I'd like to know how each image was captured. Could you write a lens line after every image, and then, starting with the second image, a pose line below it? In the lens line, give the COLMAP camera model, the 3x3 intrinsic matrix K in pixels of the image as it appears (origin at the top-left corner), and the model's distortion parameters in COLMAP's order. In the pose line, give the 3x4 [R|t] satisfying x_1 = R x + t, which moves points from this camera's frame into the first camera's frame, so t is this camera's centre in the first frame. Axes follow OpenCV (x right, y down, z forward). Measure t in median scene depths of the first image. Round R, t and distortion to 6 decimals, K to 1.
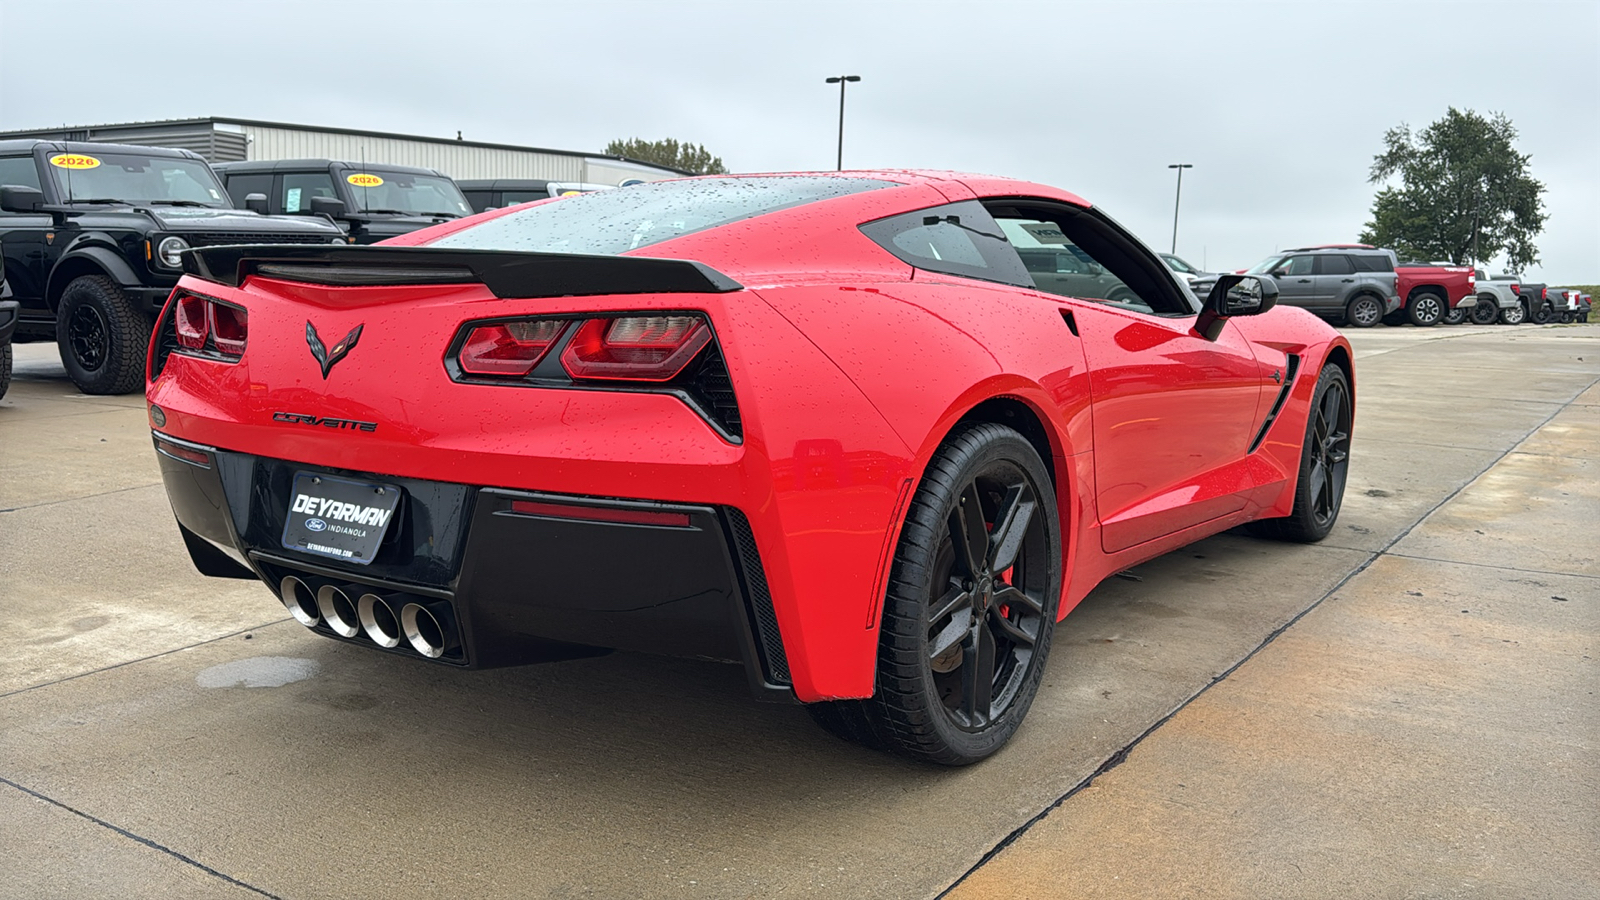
lens RADIAL K [[1357.8, 0, 805.6], [0, 1357.8, 455.0], [0, 0, 1]] dist [0.160525, -0.288305]
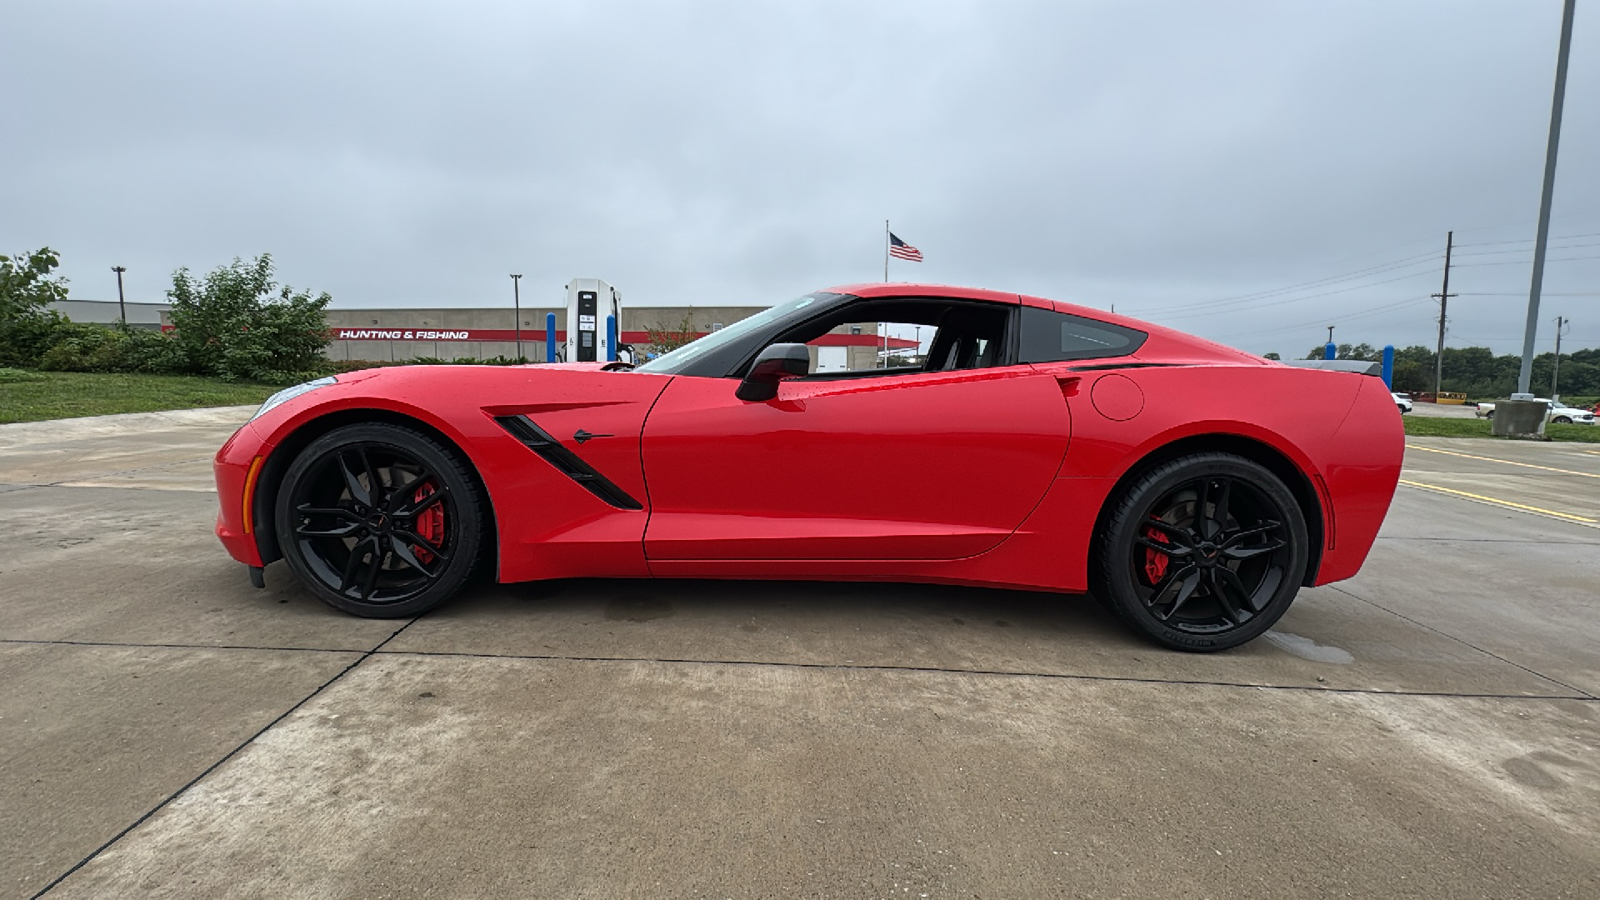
lens RADIAL K [[728.1, 0, 792.5], [0, 728.1, 443.8], [0, 0, 1]] dist [-0.003915, -0.001001]
pose [[-0.582225, -0.122837, 0.803695, -0.073093], [0.066412, 0.978032, 0.197594, -0.026165], [-0.810311, 0.168419, -0.561277, 0.200201]]
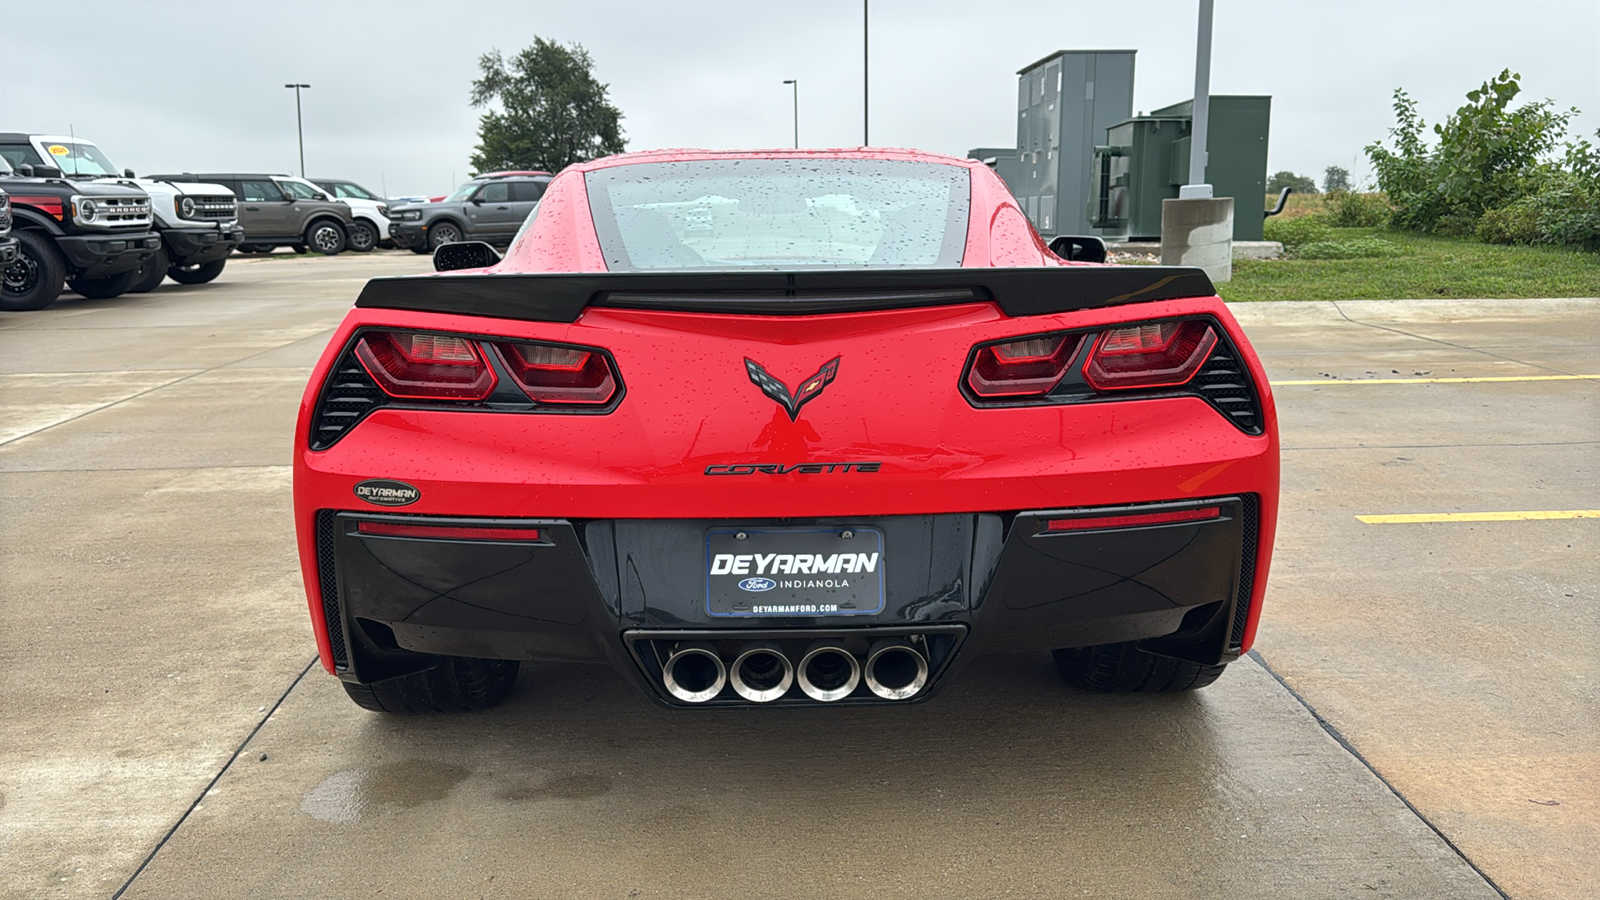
lens RADIAL K [[1357.8, 0, 805.6], [0, 1357.8, 455.0], [0, 0, 1]] dist [0.160525, -0.288305]
pose [[0.810248, -0.135238, 0.570271, -0.068529], [0.103397, 0.990736, 0.088043, -0.008907], [-0.576895, -0.012373, 0.816725, 0.022166]]
